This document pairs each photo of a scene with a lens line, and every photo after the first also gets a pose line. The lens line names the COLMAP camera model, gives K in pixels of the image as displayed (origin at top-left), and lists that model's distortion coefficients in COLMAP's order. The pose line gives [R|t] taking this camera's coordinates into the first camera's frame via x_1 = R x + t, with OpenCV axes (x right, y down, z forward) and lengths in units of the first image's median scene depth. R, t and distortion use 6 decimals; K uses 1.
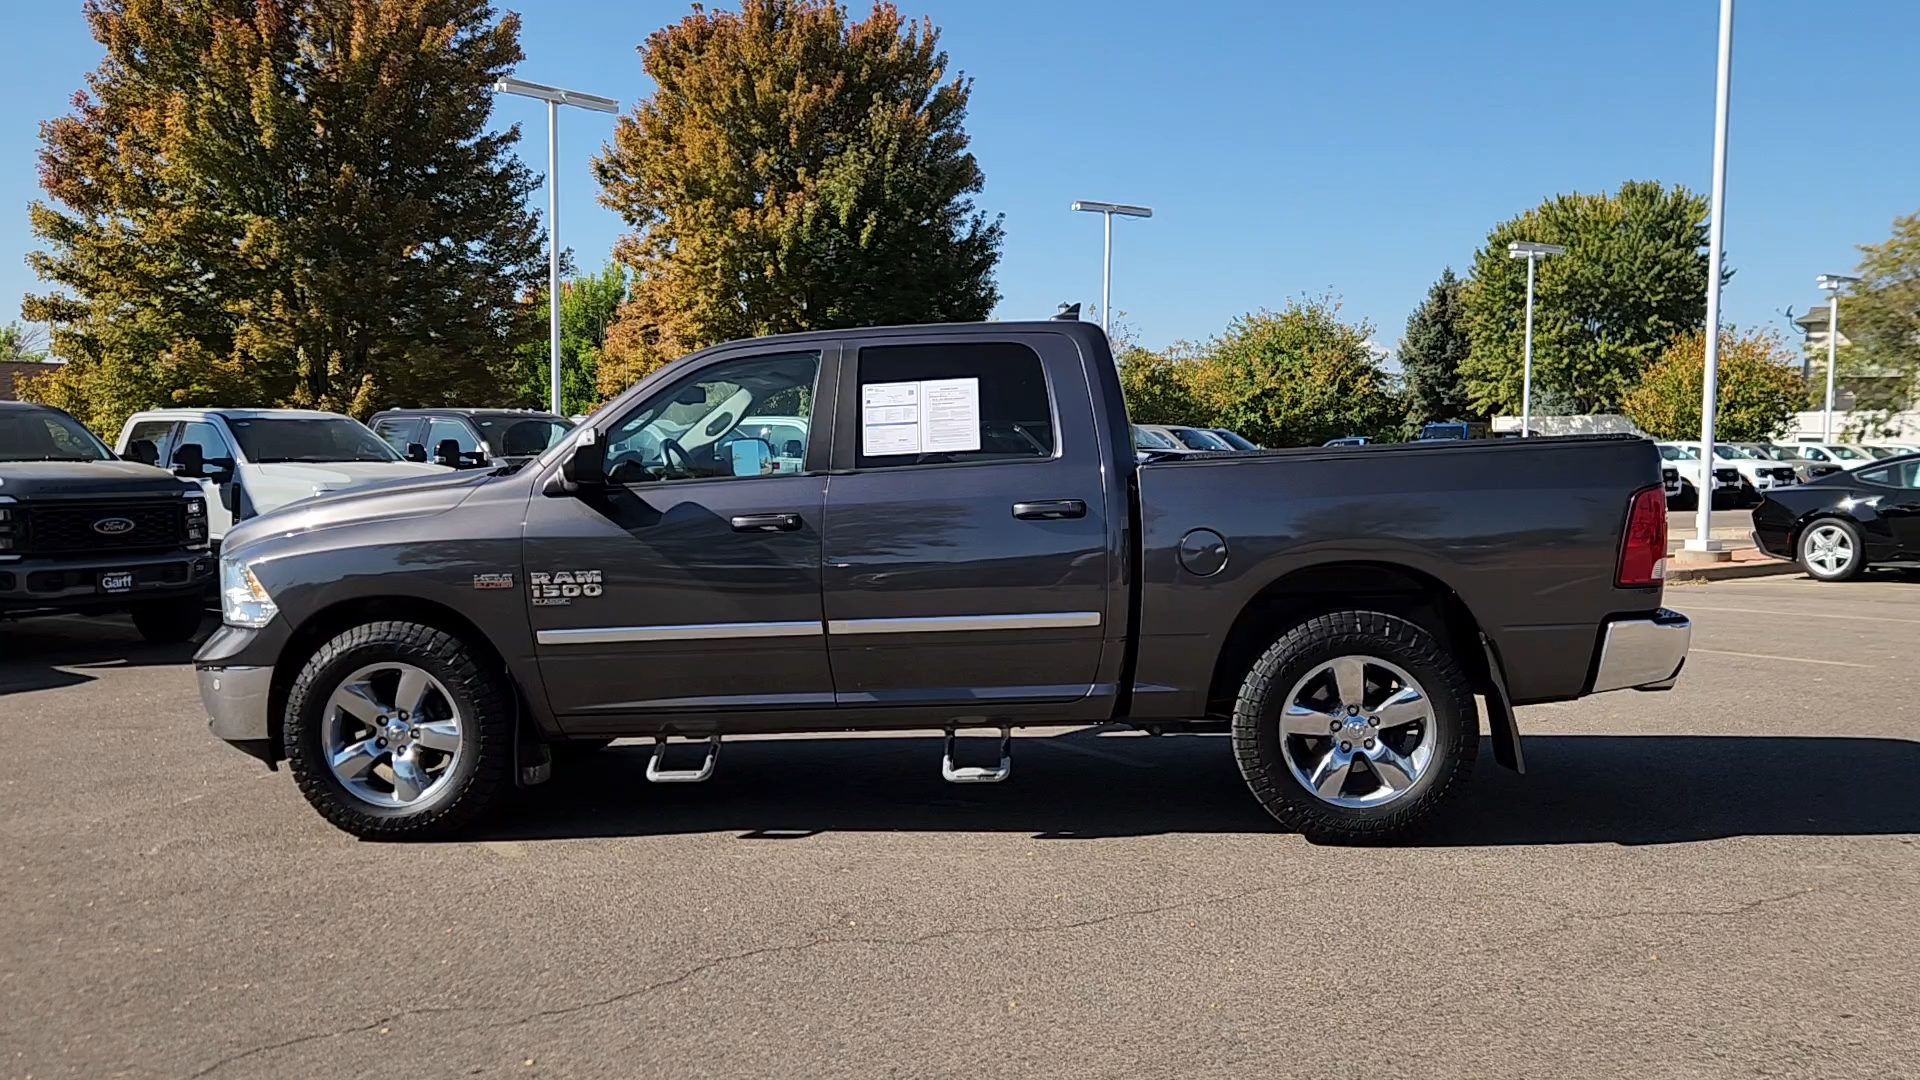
lens RADIAL K [[1617.1, 0, 945.1], [0, 1617.1, 542.4], [0, 0, 1]] dist [0.032484, -0.018867]
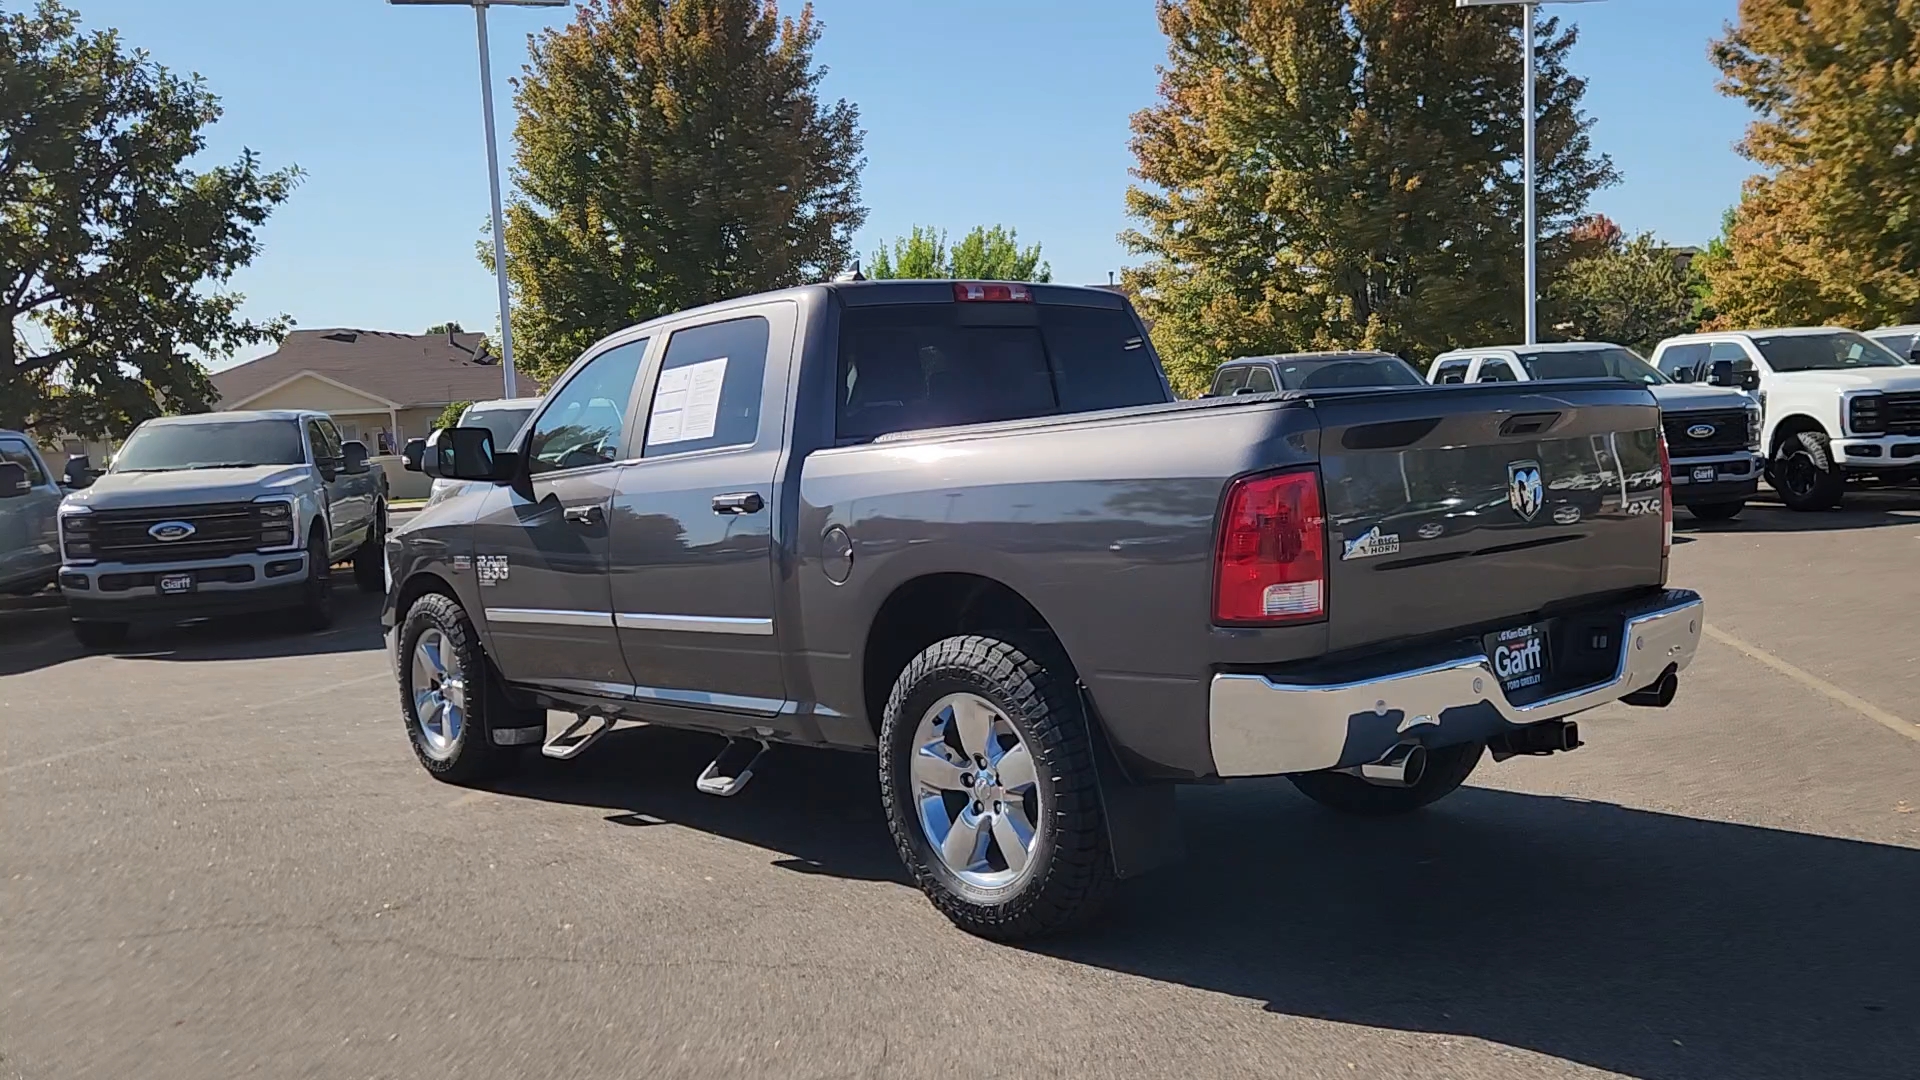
lens RADIAL K [[1617.1, 0, 943.8], [0, 1617.1, 539.1], [0, 0, 1]] dist [0.032484, -0.018867]
pose [[0.723635, 0.018676, -0.689930, 0.726533], [0.011388, 0.999175, 0.038991, -0.031875], [0.690089, -0.036072, 0.722825, 0.405616]]
